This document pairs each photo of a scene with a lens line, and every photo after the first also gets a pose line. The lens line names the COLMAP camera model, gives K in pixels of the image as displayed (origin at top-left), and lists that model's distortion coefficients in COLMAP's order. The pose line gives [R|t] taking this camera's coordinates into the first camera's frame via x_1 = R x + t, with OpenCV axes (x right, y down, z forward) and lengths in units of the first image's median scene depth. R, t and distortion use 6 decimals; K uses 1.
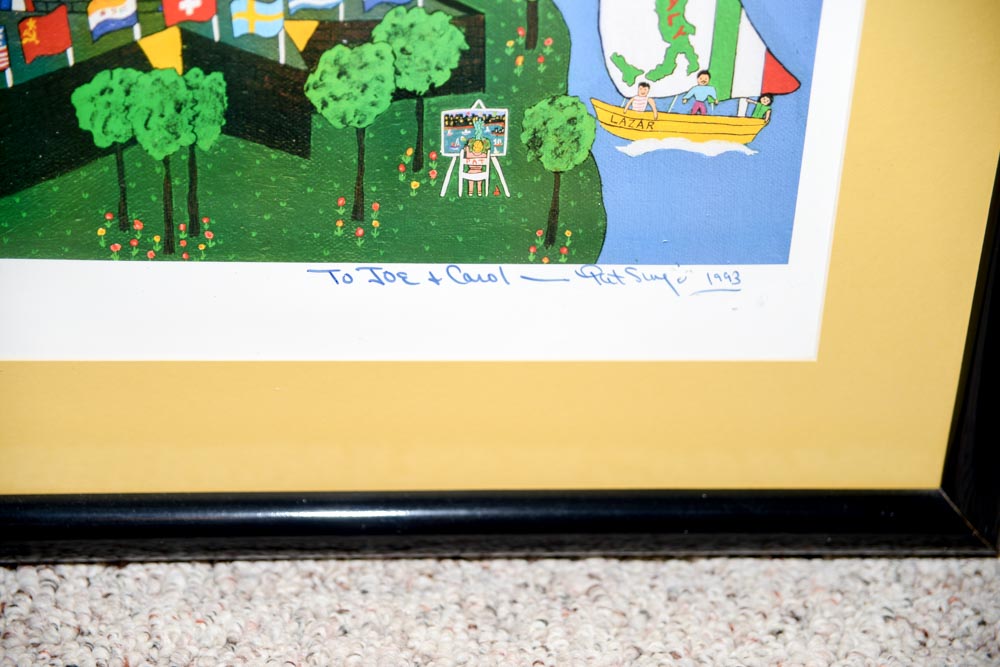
lens RADIAL K [[1587.1, 0, 500.0], [0, 1587.1, 333.5], [0, 0, 1]] dist [0.049706, 0.125880]
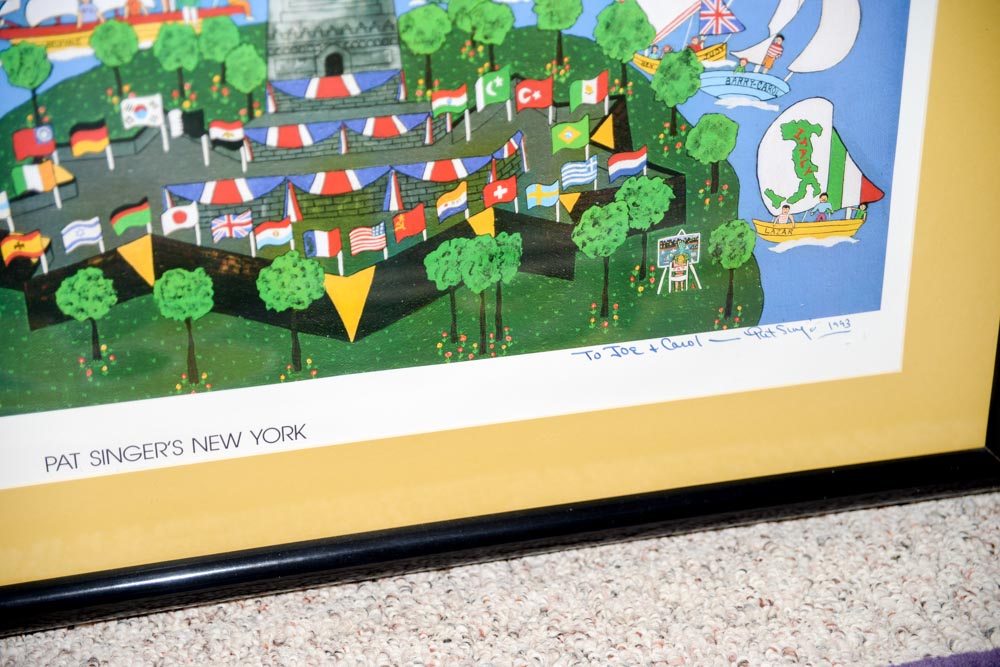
lens RADIAL K [[1587.1, 0, 500.0], [0, 1587.1, 333.5], [0, 0, 1]] dist [0.049706, 0.125880]
pose [[0.988380, -0.117119, 0.096891, -0.325780], [0.116674, 0.993117, 0.010269, -0.080801], [-0.097426, 0.001155, 0.995242, -0.459425]]
